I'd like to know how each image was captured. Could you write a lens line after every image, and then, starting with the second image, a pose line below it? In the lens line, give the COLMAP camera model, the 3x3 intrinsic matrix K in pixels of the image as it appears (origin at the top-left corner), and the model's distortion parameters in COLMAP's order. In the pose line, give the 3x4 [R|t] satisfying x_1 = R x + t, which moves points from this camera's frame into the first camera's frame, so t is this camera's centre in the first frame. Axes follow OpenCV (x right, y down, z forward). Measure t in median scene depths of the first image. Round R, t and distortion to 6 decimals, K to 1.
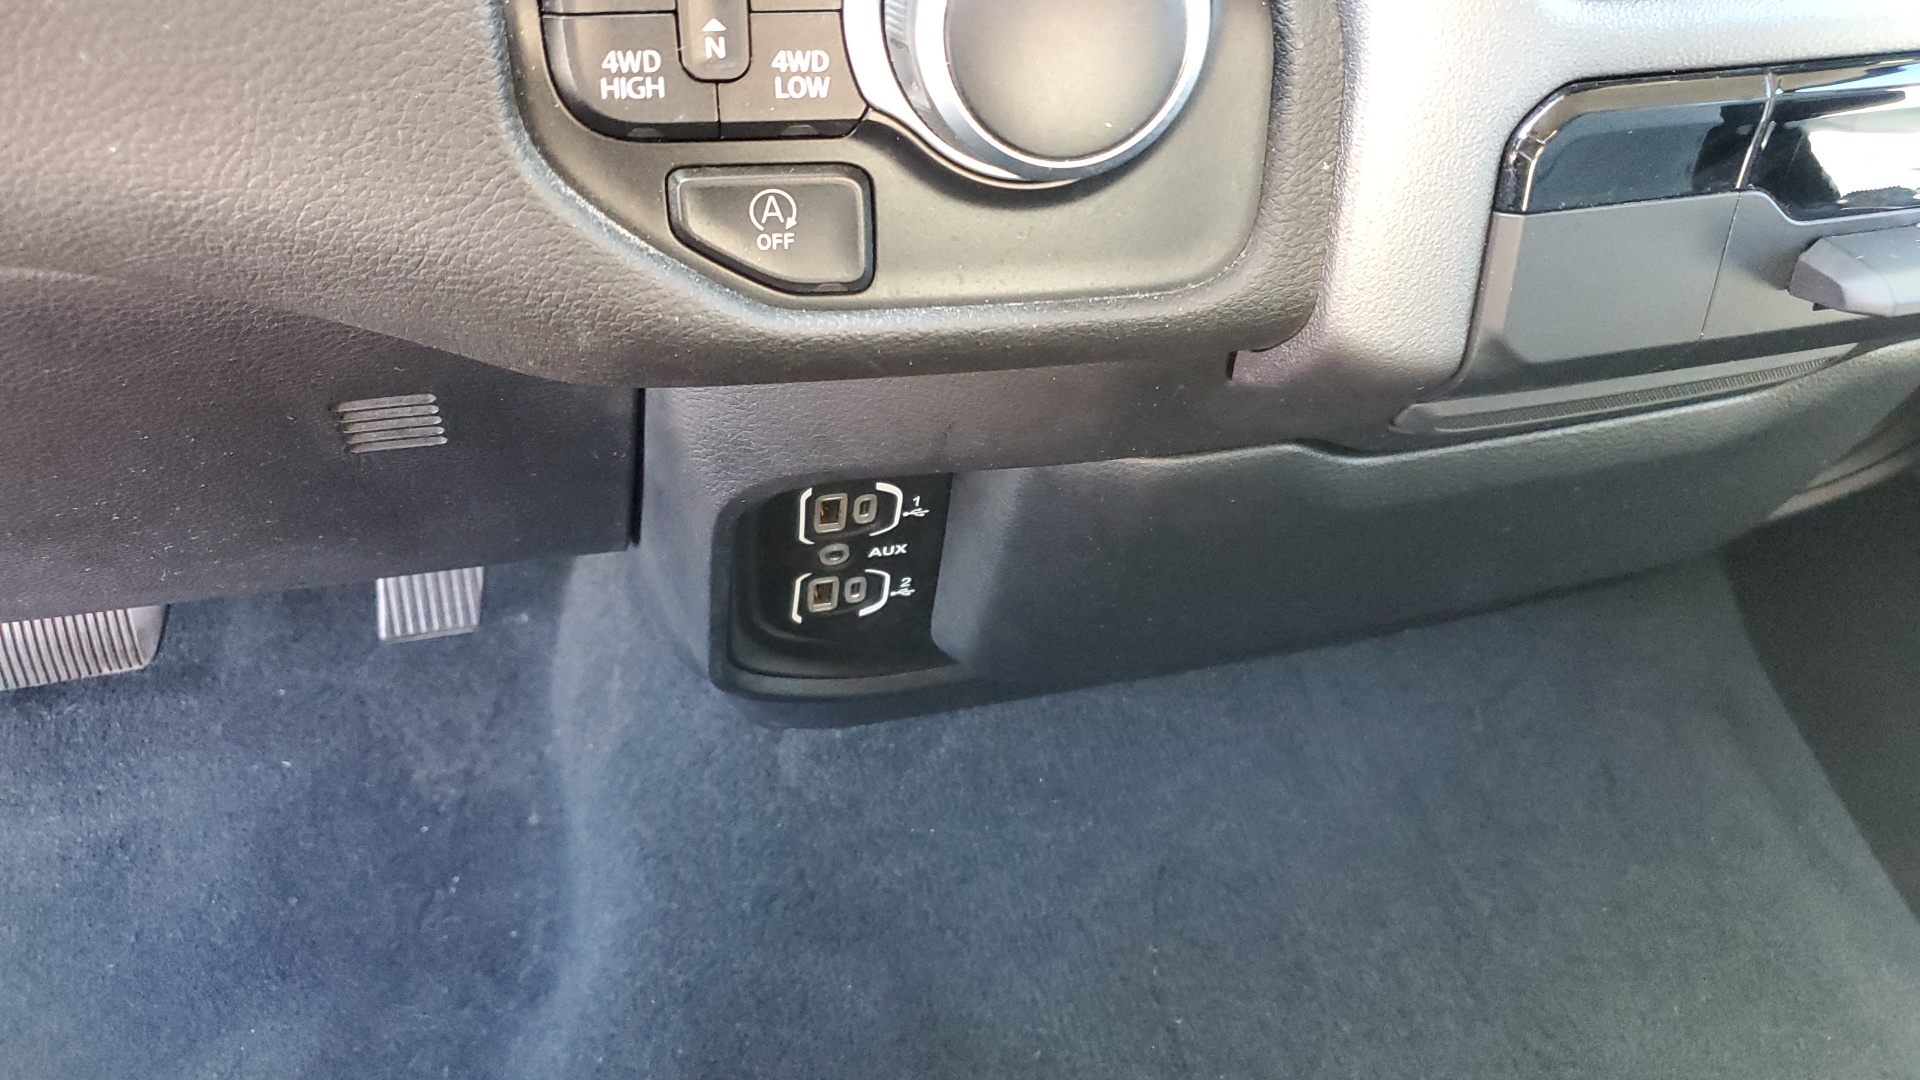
lens RADIAL K [[1452.1, 0, 928.2], [0, 1452.1, 539.9], [0, 0, 1]] dist [0.046024, 0.000533]
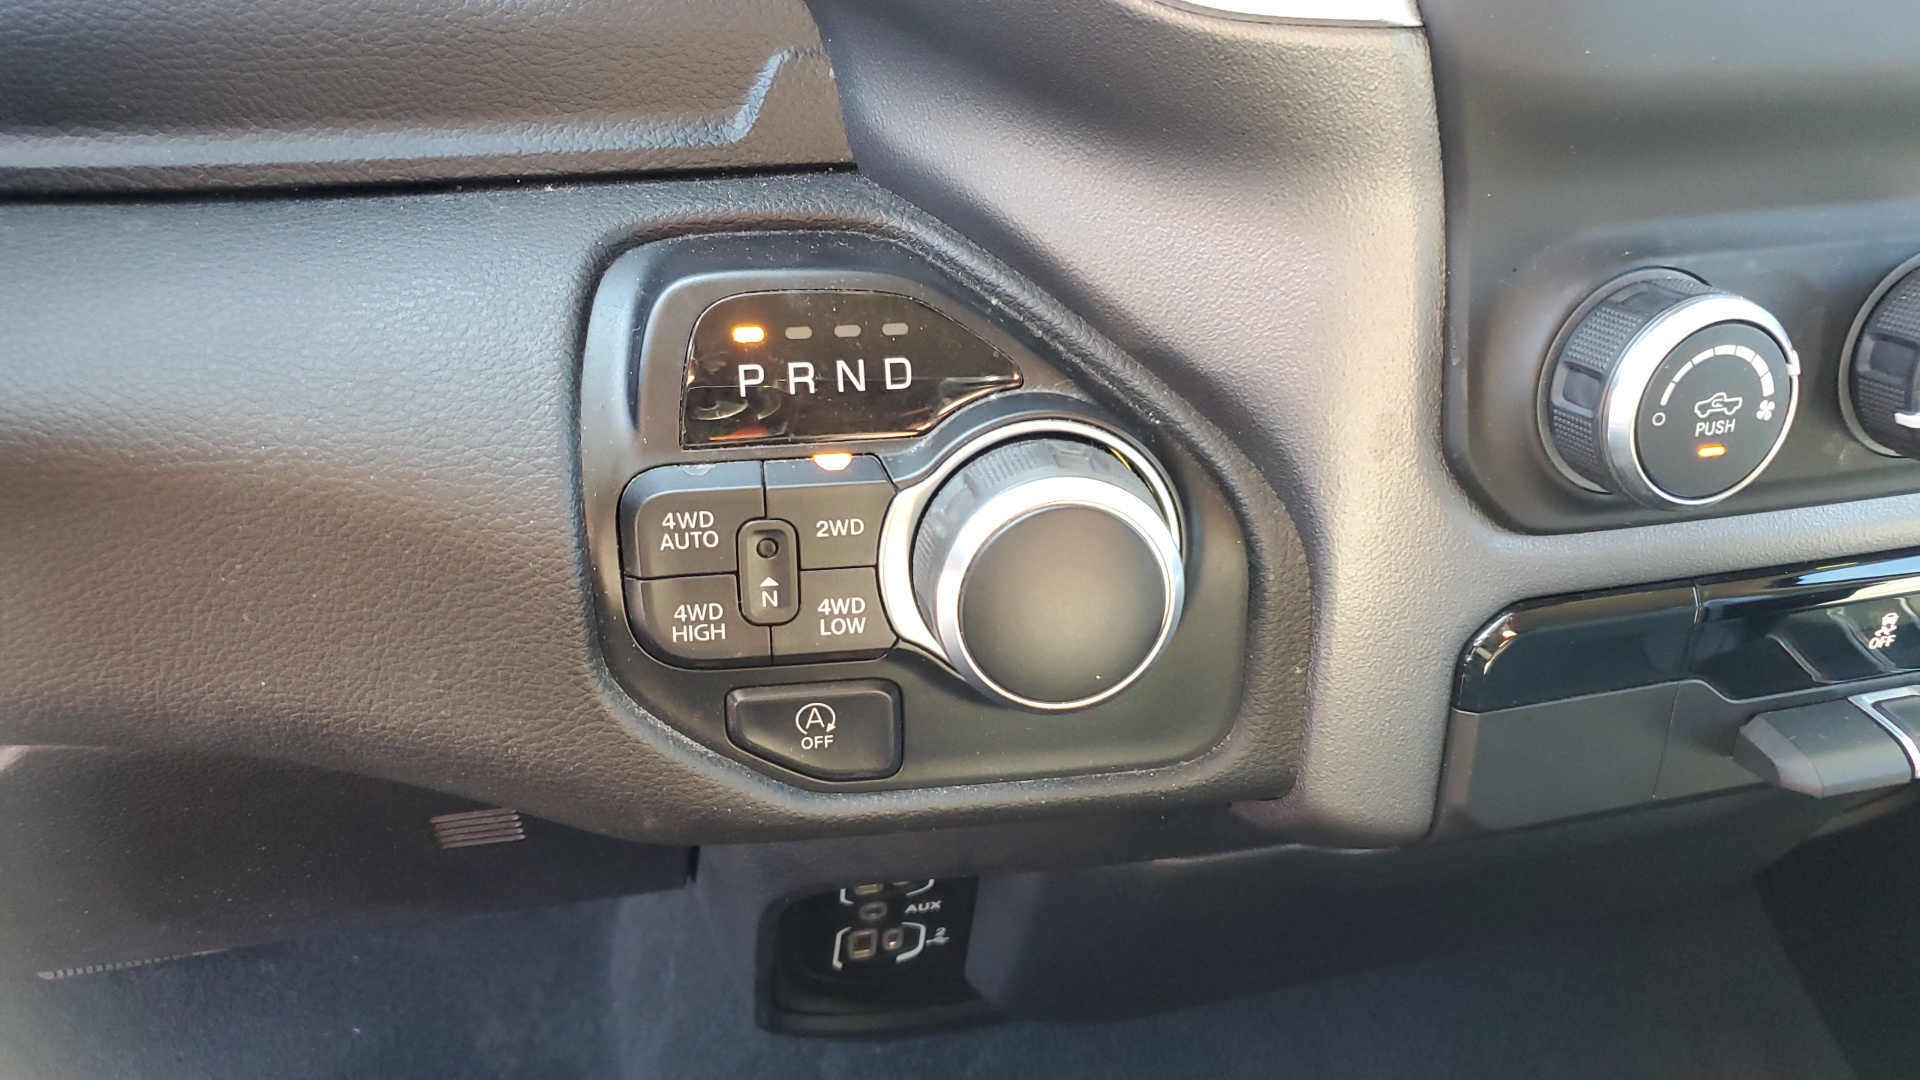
lens RADIAL K [[1473.3, 0, 960.0], [0, 1473.3, 540.0], [0, 0, 1]] dist [0.097531, -0.077998]
pose [[0.999407, 0.018232, -0.029208, 0.038026], [-0.020190, 0.997467, -0.068201, -0.272193], [0.027890, 0.068750, 0.997244, -0.171741]]
